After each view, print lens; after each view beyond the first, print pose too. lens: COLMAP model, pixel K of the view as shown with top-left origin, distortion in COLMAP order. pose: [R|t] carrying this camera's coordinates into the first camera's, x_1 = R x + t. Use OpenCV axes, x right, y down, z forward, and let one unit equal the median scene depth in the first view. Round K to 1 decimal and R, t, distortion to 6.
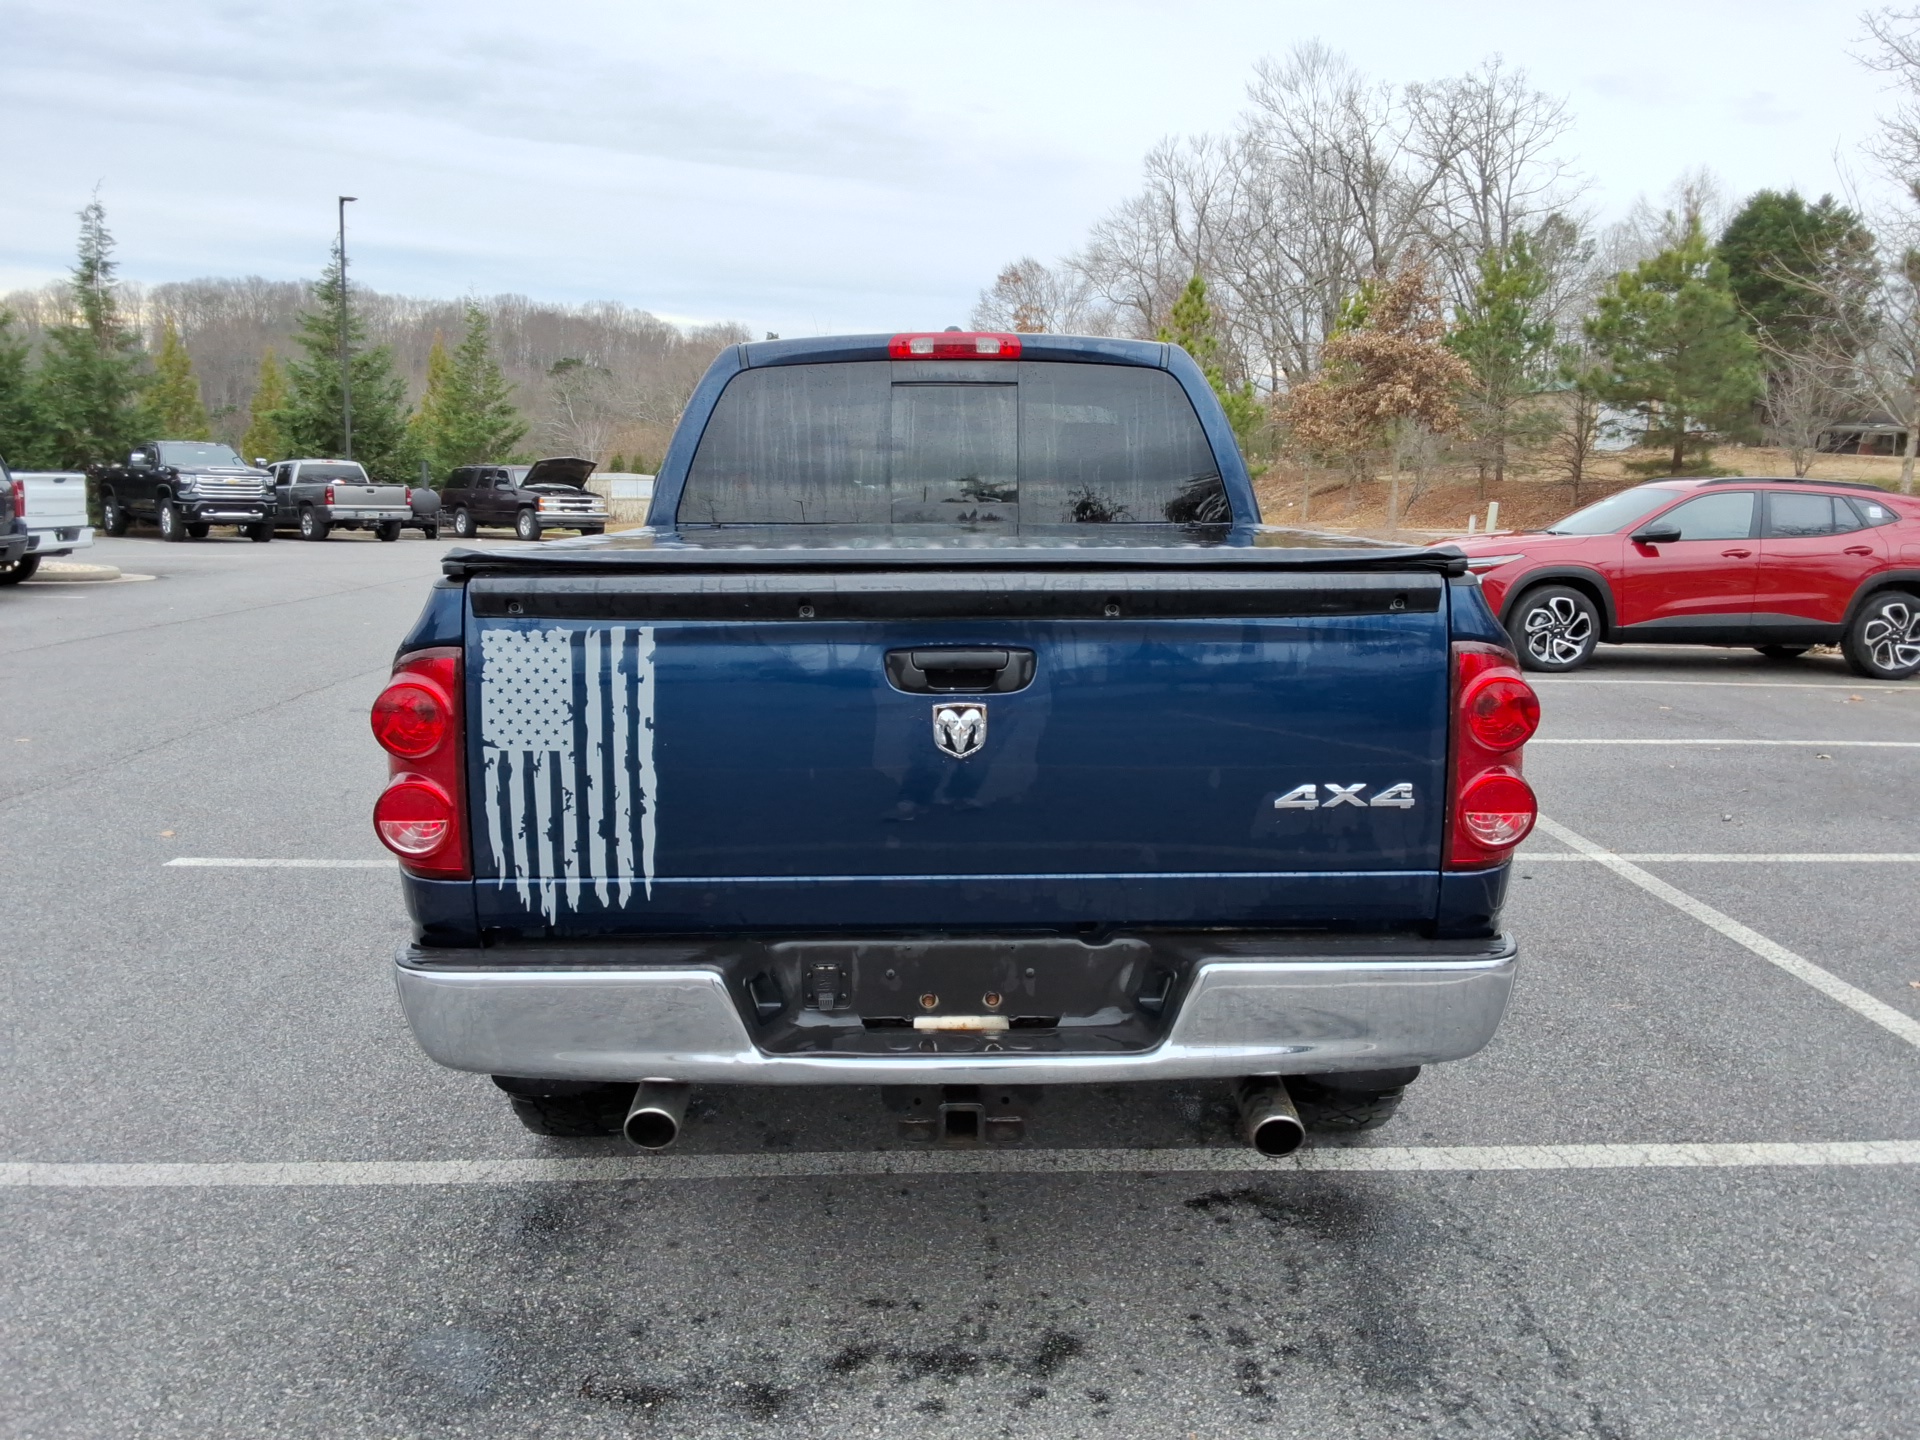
lens RADIAL K [[1529.5, 0, 969.1], [0, 1529.5, 725.5], [0, 0, 1]] dist [0.104058, -0.151167]
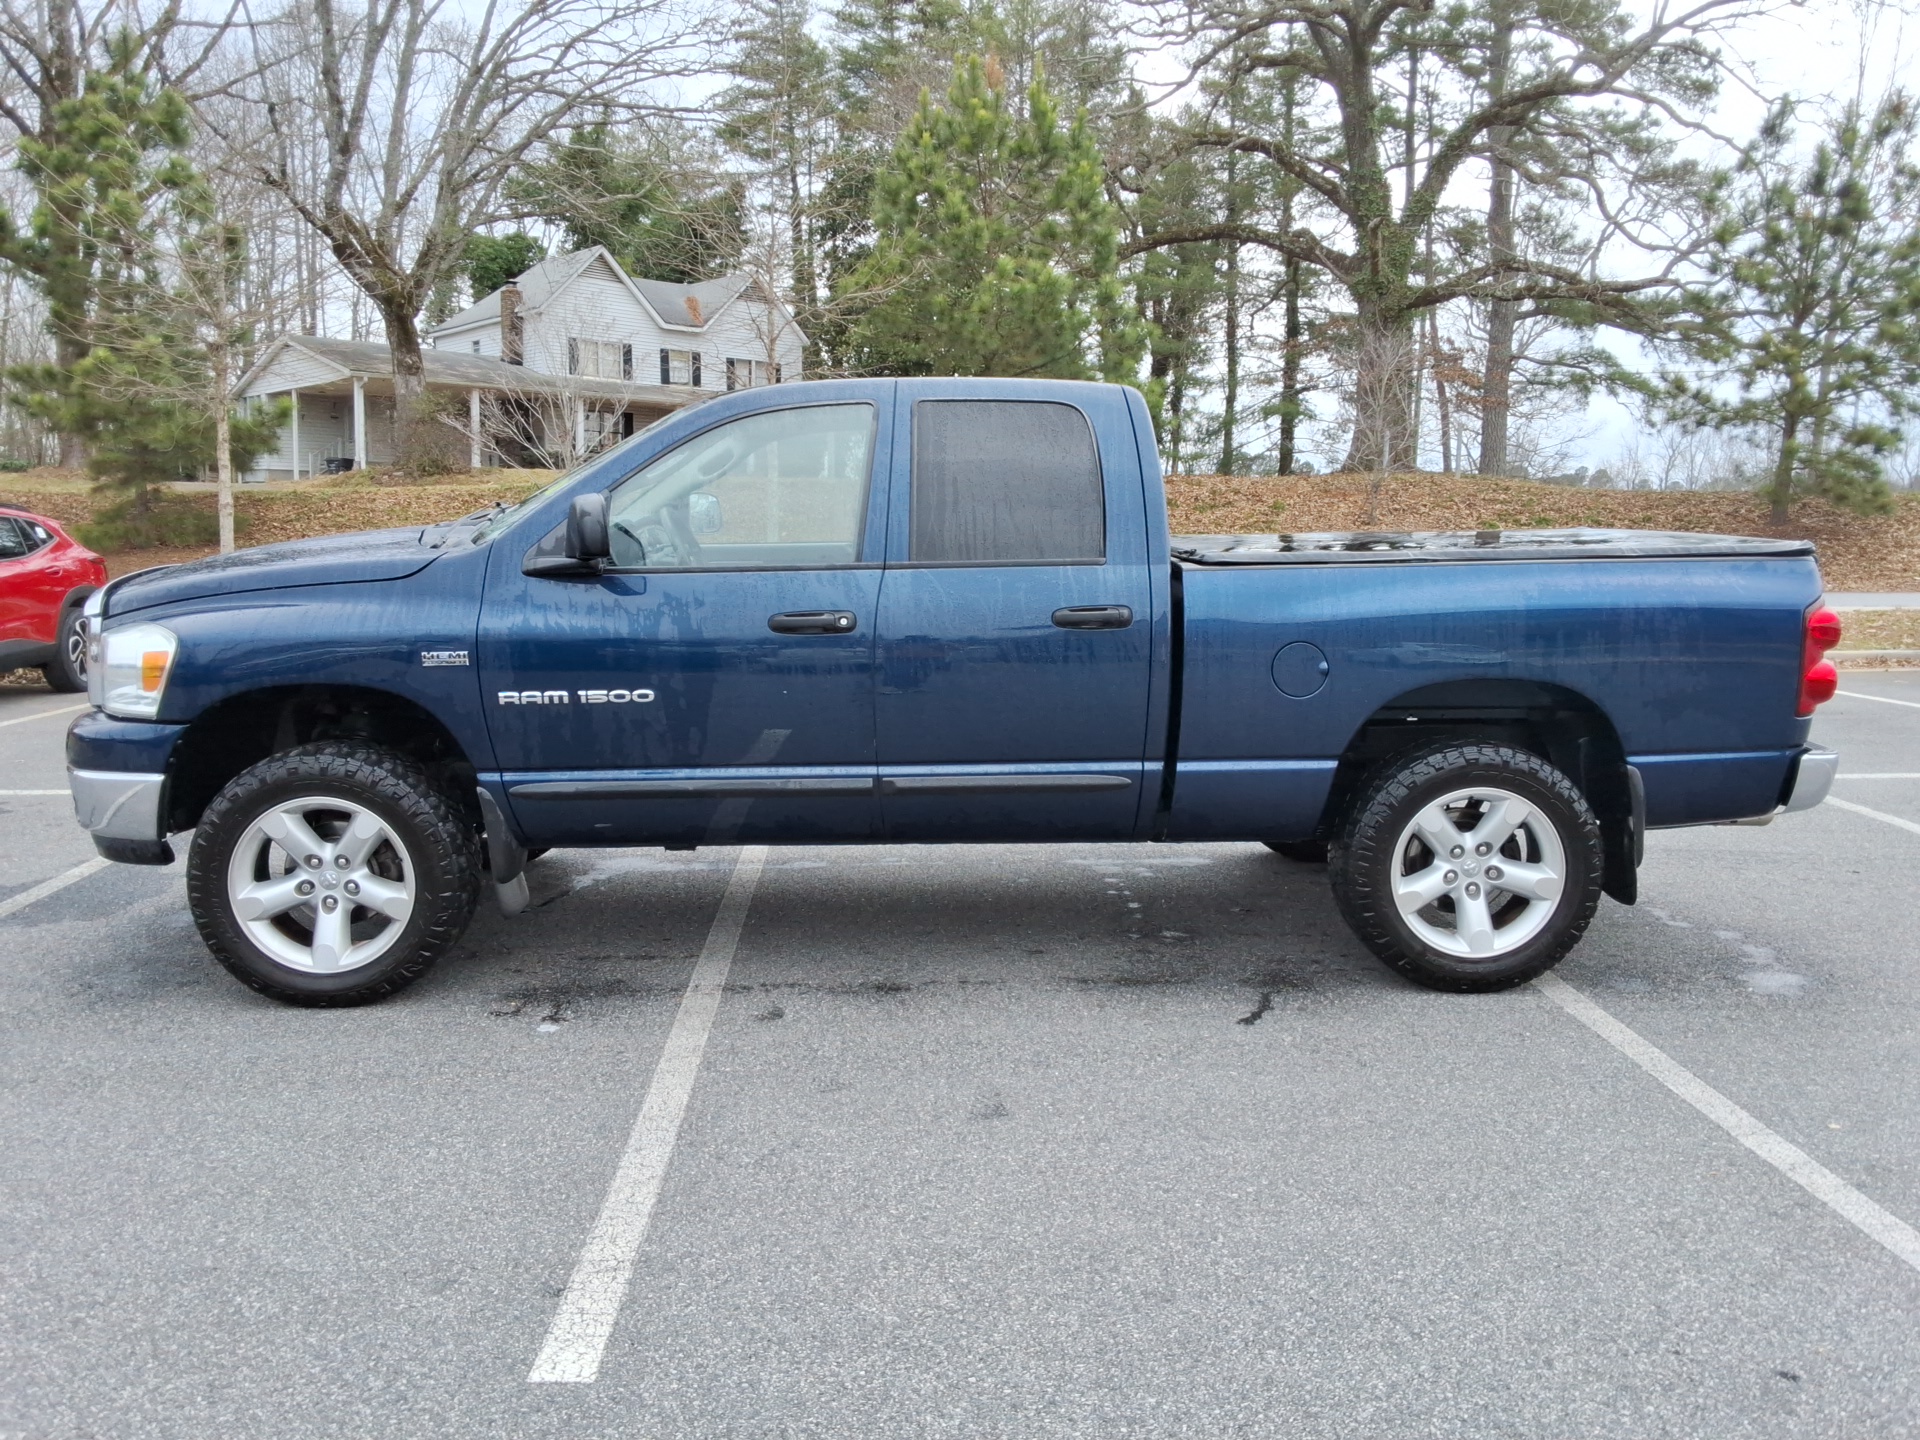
lens RADIAL K [[1529.5, 0, 968.3], [0, 1529.5, 728.6], [0, 0, 1]] dist [0.104058, -0.151167]
pose [[-0.030443, -0.153363, 0.987701, -1.598341], [0.160707, 0.974552, 0.156275, -0.253270], [-0.986533, 0.163488, -0.005022, 1.468455]]
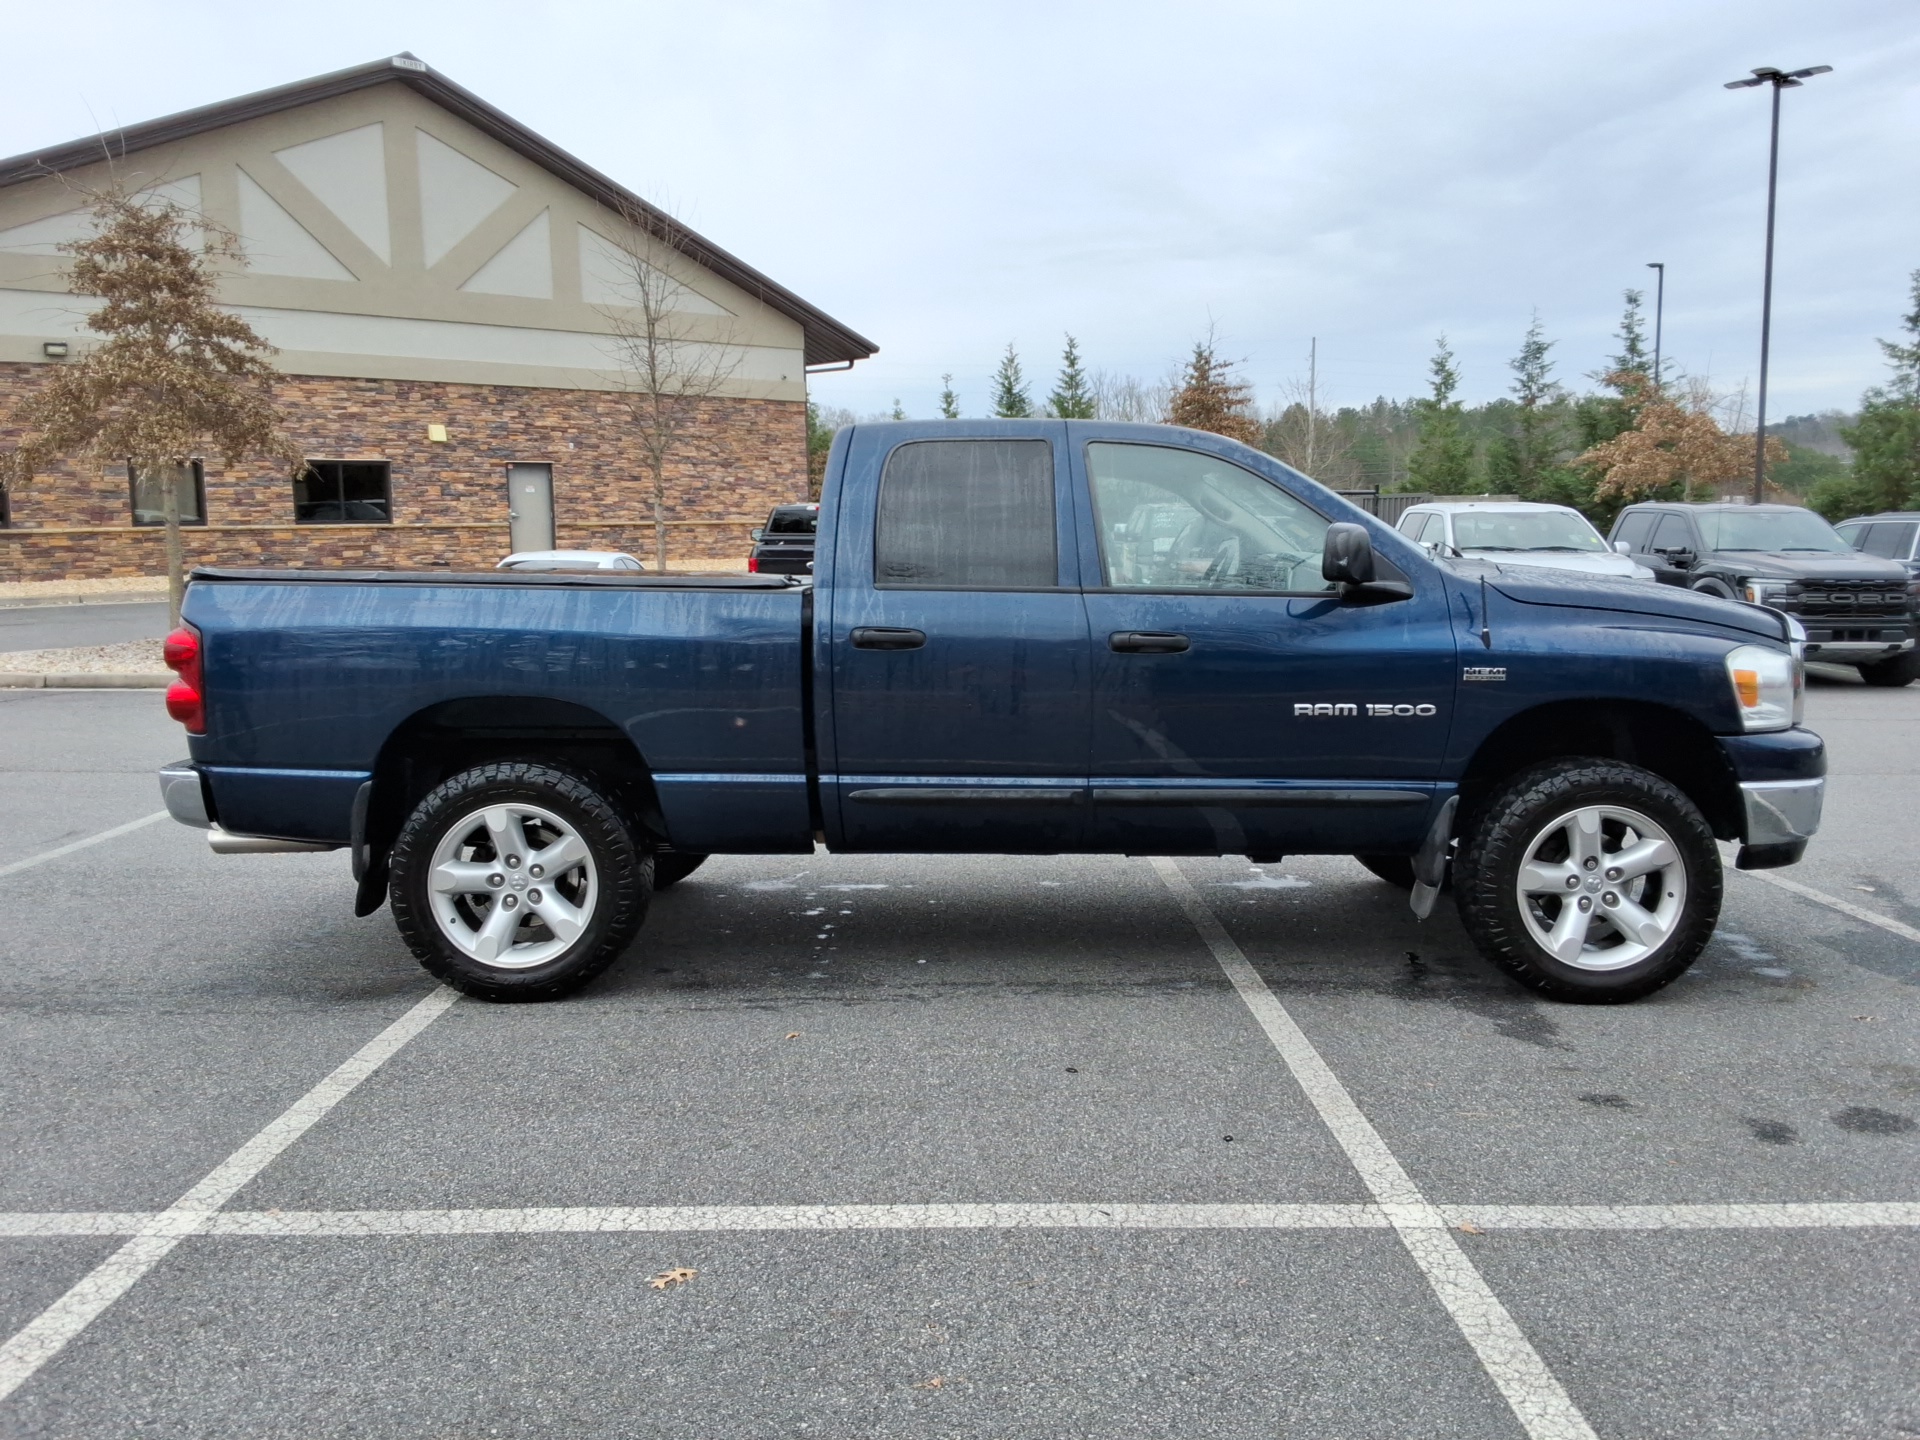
lens RADIAL K [[1529.5, 0, 977.0], [0, 1529.5, 741.7], [0, 0, 1]] dist [0.104058, -0.151167]
pose [[-0.012686, 0.115331, -0.993246, 1.649797], [-0.164037, 0.979628, 0.115845, -0.208362], [0.986373, 0.164399, 0.006491, 1.431702]]
